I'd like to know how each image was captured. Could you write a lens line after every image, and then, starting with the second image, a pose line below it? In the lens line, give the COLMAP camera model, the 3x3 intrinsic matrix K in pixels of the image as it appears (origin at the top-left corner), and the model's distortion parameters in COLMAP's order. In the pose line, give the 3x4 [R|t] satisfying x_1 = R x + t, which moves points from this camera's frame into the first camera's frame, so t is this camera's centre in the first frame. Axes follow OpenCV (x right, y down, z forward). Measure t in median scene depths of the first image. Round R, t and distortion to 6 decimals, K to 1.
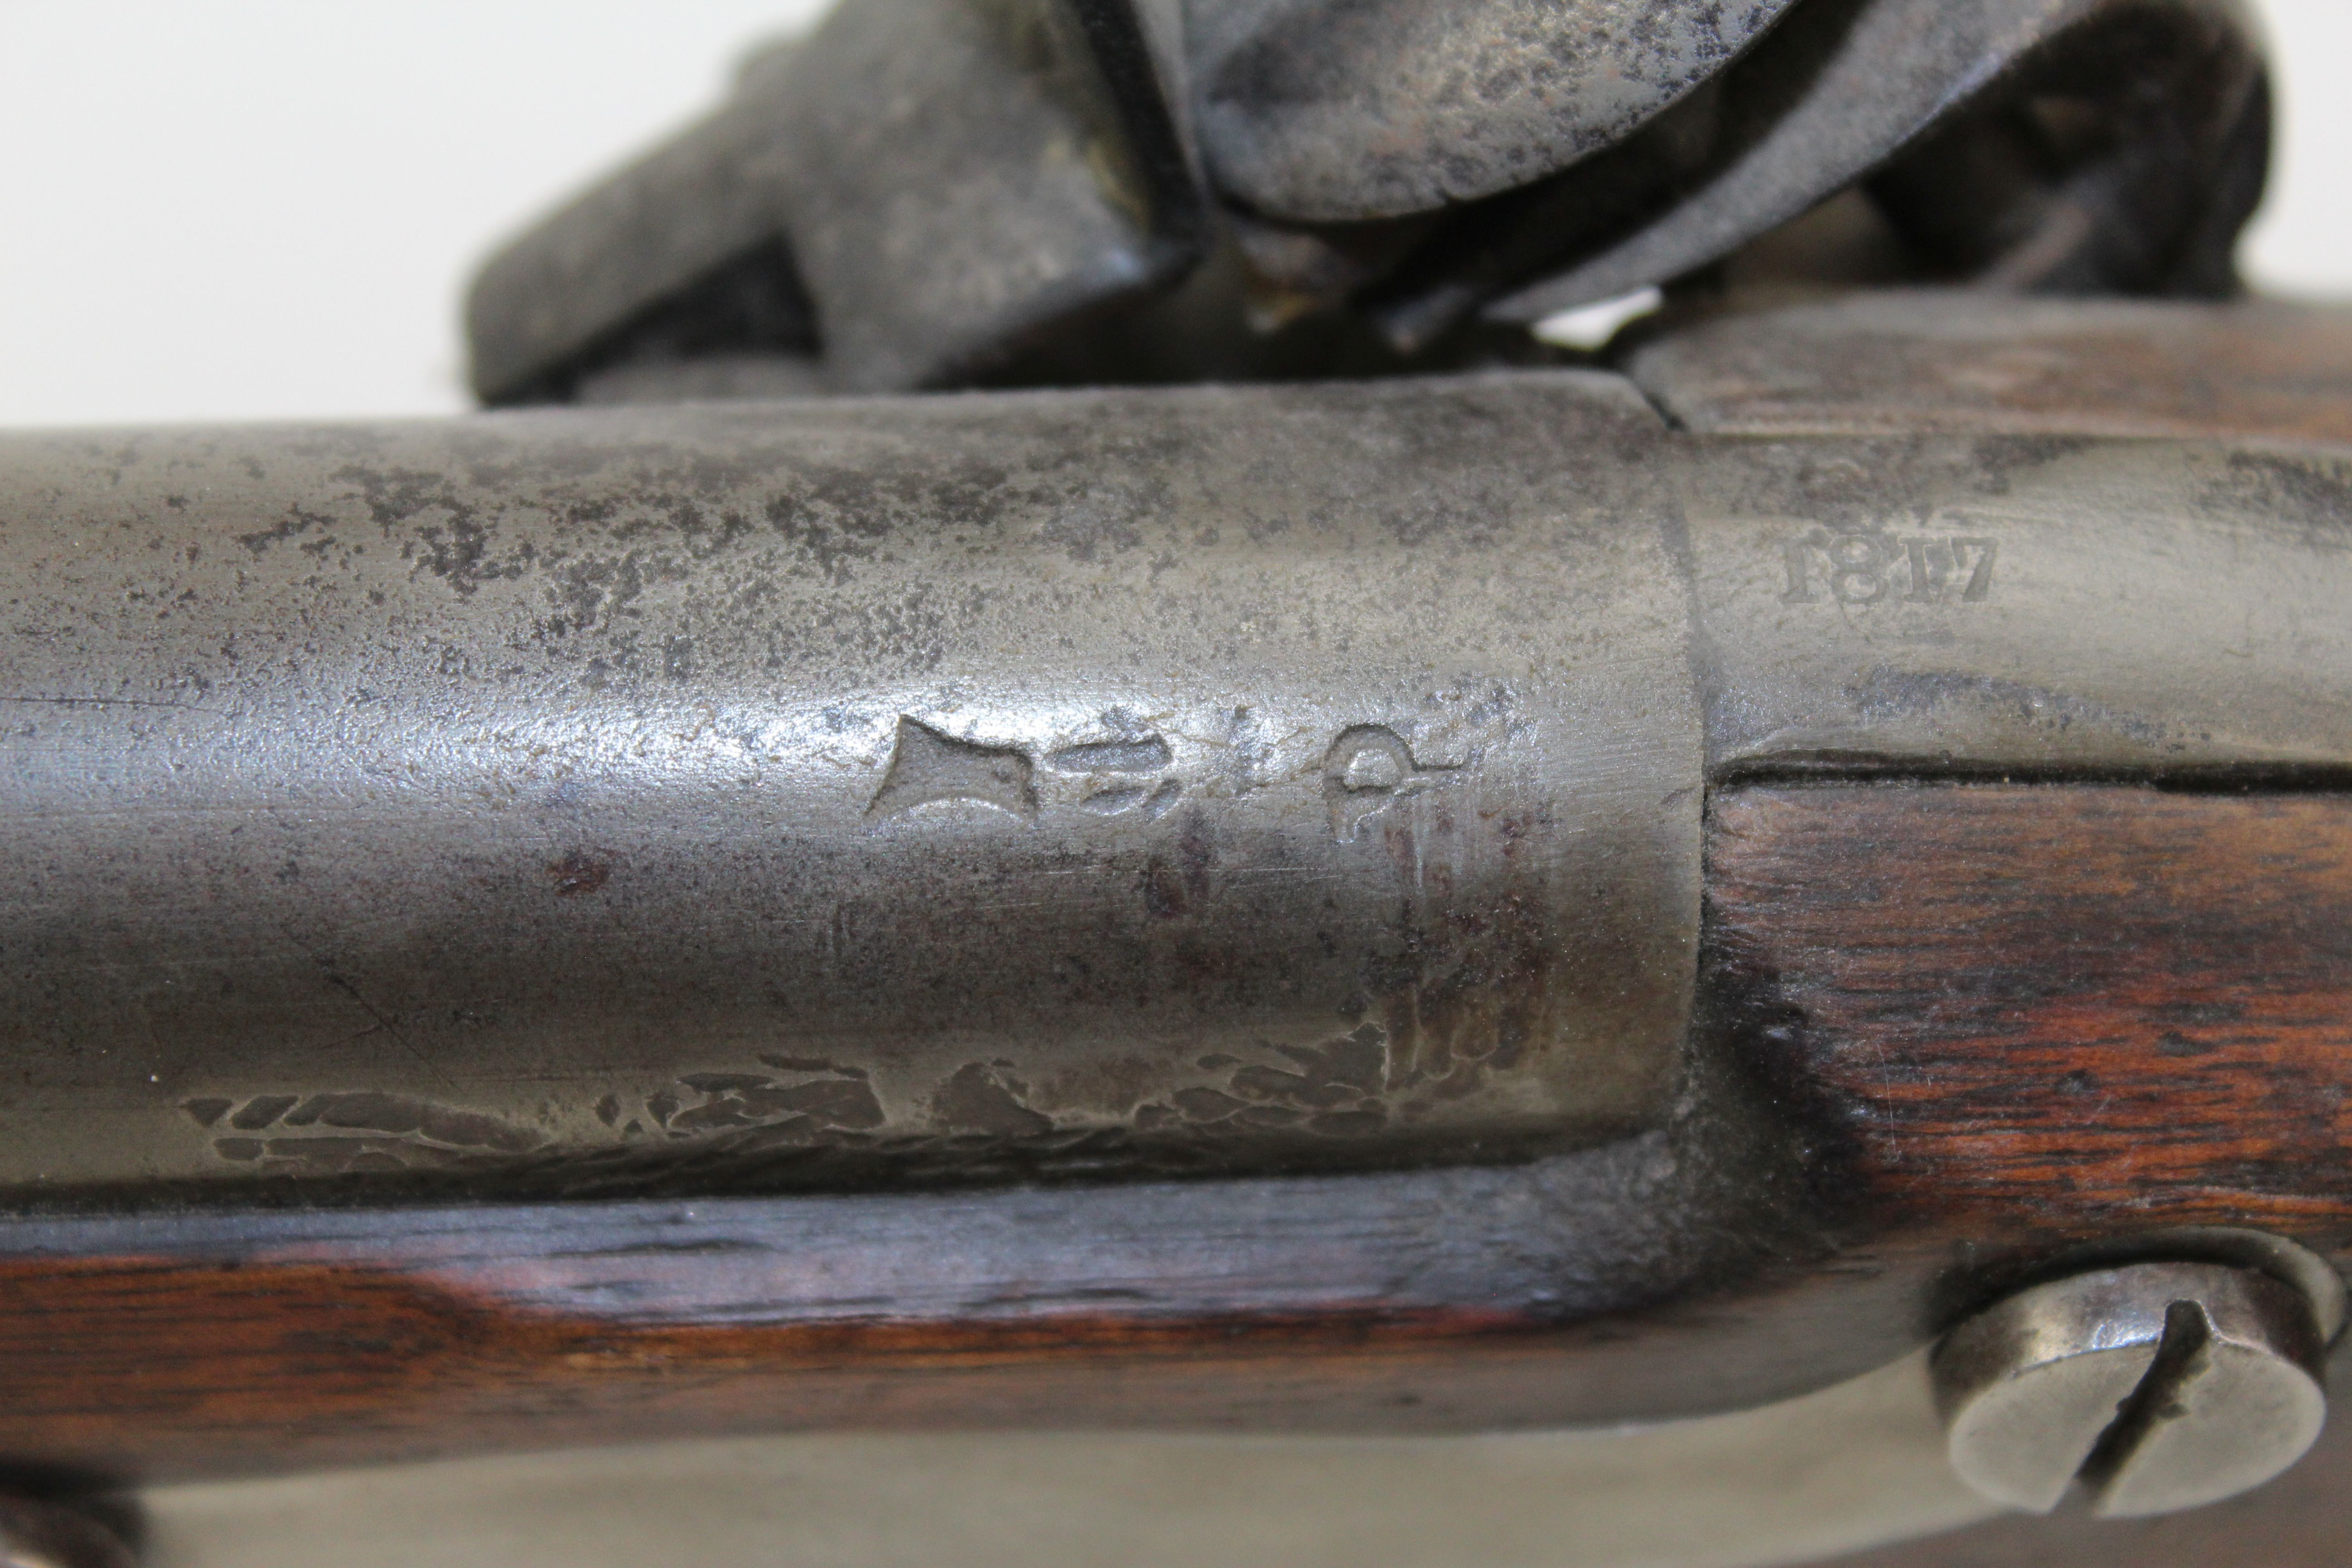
lens RADIAL K [[5194.9, 0, 1176.0], [0, 5194.9, 784.0], [0, 0, 1]] dist [0.050856, -0.149105]
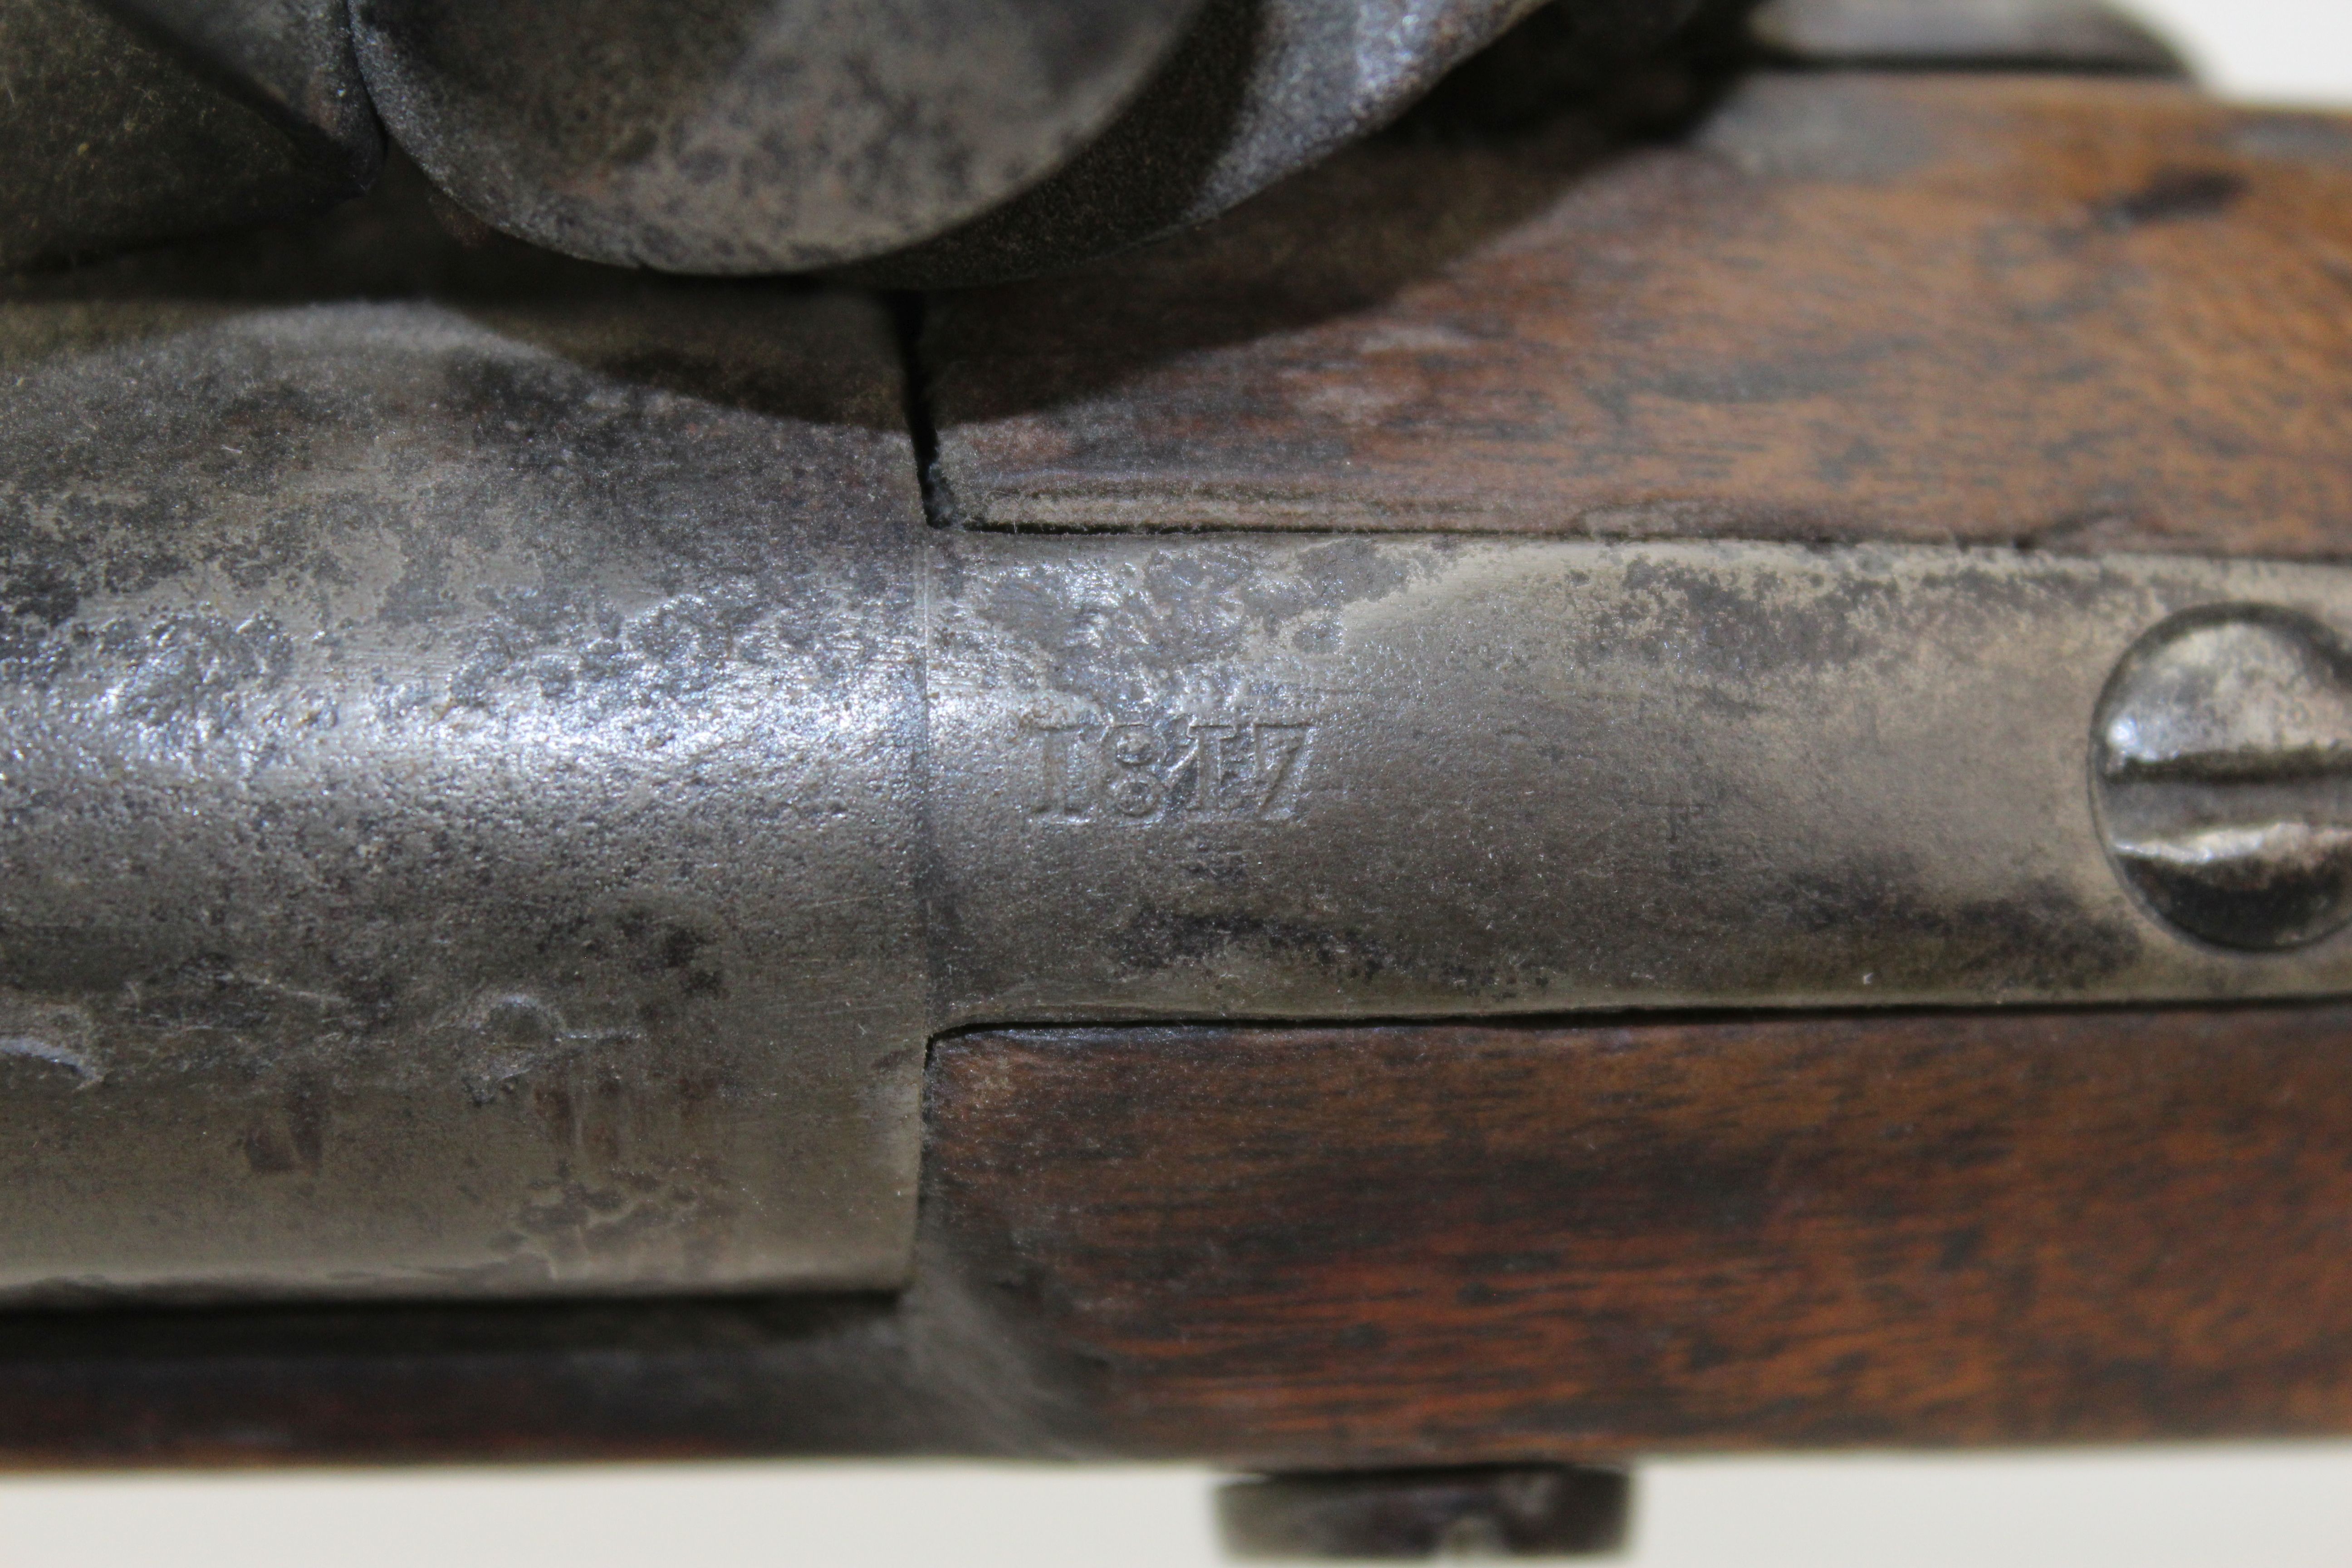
lens RADIAL K [[5194.9, 0, 1176.0], [0, 5194.9, 784.0], [0, 0, 1]] dist [0.050856, -0.149105]
pose [[0.998905, 0.035922, 0.029979, 0.114078], [-0.045617, 0.890183, 0.453313, -0.408924], [-0.010403, -0.454185, 0.890847, 0.280269]]
